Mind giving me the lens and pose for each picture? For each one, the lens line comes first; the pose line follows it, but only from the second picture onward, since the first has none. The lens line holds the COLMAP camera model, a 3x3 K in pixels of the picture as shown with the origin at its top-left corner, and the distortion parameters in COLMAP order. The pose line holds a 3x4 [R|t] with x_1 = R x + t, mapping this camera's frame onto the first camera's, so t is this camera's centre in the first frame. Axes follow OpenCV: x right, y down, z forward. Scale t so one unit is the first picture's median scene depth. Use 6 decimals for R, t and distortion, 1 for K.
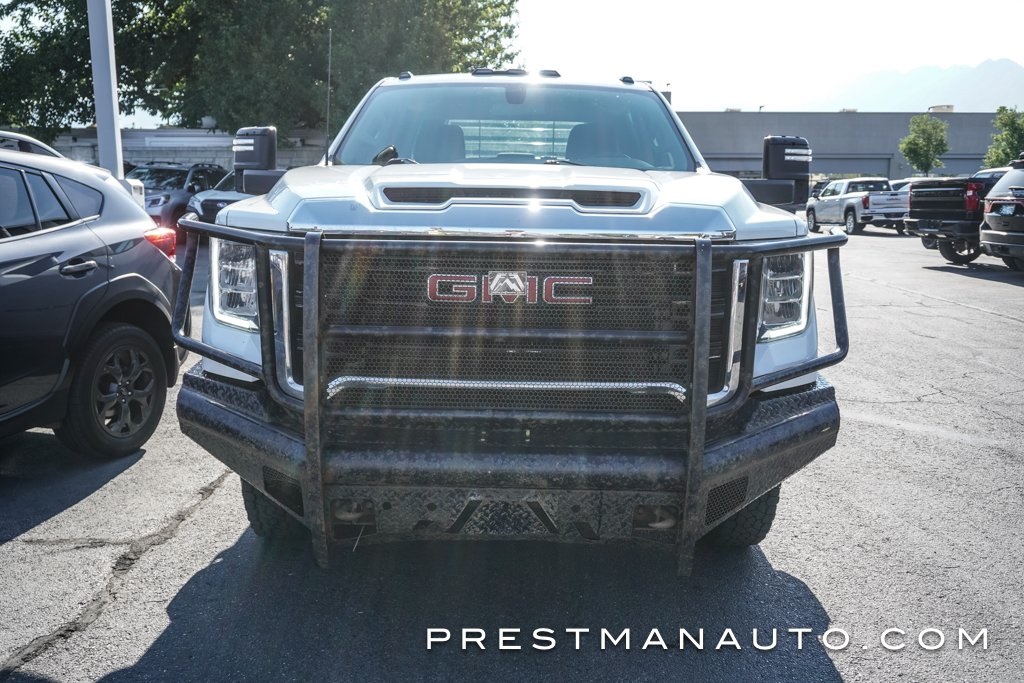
lens RADIAL K [[902.2, 0, 514.4], [0, 902.2, 342.6], [0, 0, 1]] dist [-0.041072, 0.012519]
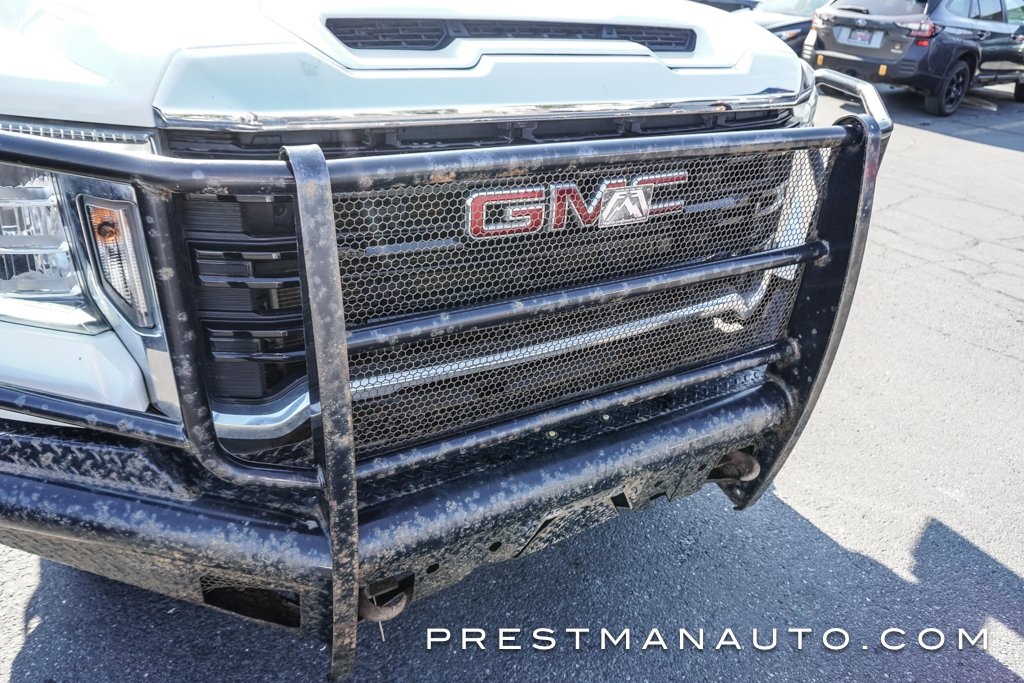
lens RADIAL K [[700.9, 0, 512.2], [0, 700.9, 344.2], [0, 0, 1]] dist [-0.029972, 0.000688]
pose [[0.858549, -0.210828, 0.467381, -0.293242], [0.051502, 0.942401, 0.330497, -0.130040], [-0.510139, -0.259677, 0.819955, 0.610110]]
